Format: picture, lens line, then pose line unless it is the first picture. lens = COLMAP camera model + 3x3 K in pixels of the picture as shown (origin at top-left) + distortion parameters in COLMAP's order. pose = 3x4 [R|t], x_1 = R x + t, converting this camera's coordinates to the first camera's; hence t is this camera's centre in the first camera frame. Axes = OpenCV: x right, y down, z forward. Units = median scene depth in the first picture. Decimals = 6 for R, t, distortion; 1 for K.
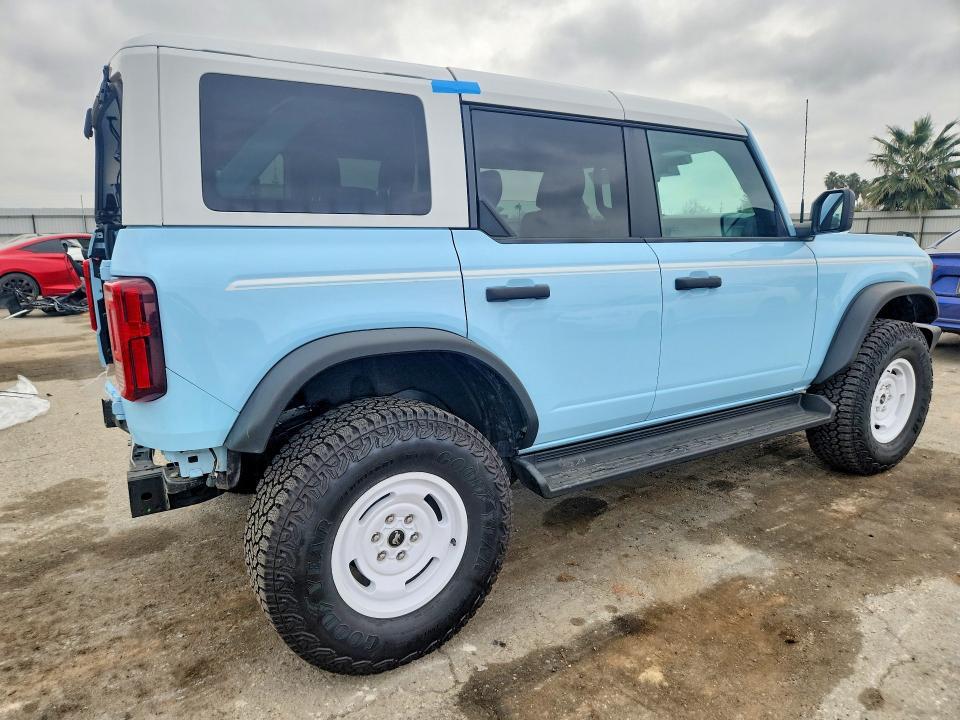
lens RADIAL K [[656.3, 0, 488.6], [0, 656.3, 355.2], [0, 0, 1]] dist [0.022335, -0.019319]
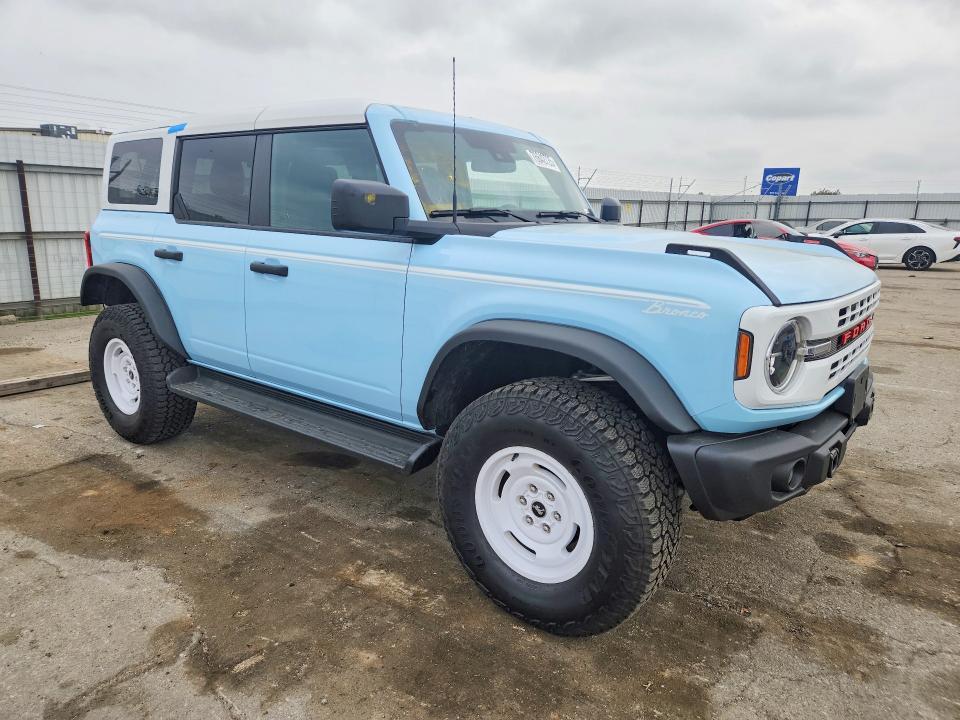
lens RADIAL K [[656.3, 0, 487.8], [0, 656.3, 359.7], [0, 0, 1]] dist [0.022335, -0.019319]
pose [[0.335246, 0.217958, -0.916572, 1.498589], [-0.204926, 0.966448, 0.154864, -0.209415], [0.919573, 0.135912, 0.368663, 0.950875]]
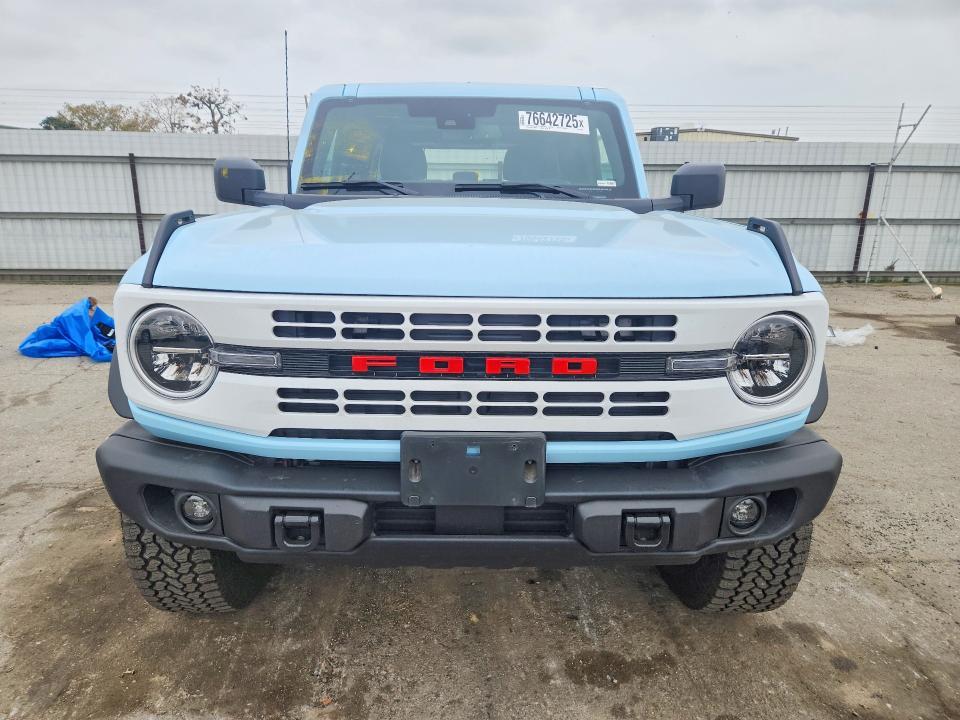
lens RADIAL K [[656.3, 0, 480.0], [0, 656.3, 364.1], [0, 0, 1]] dist [0.022335, -0.019319]
pose [[-0.536861, 0.209875, -0.817149, 1.262960], [-0.171336, 0.921258, 0.349180, -0.401733], [0.826090, 0.327468, -0.458629, 1.992161]]
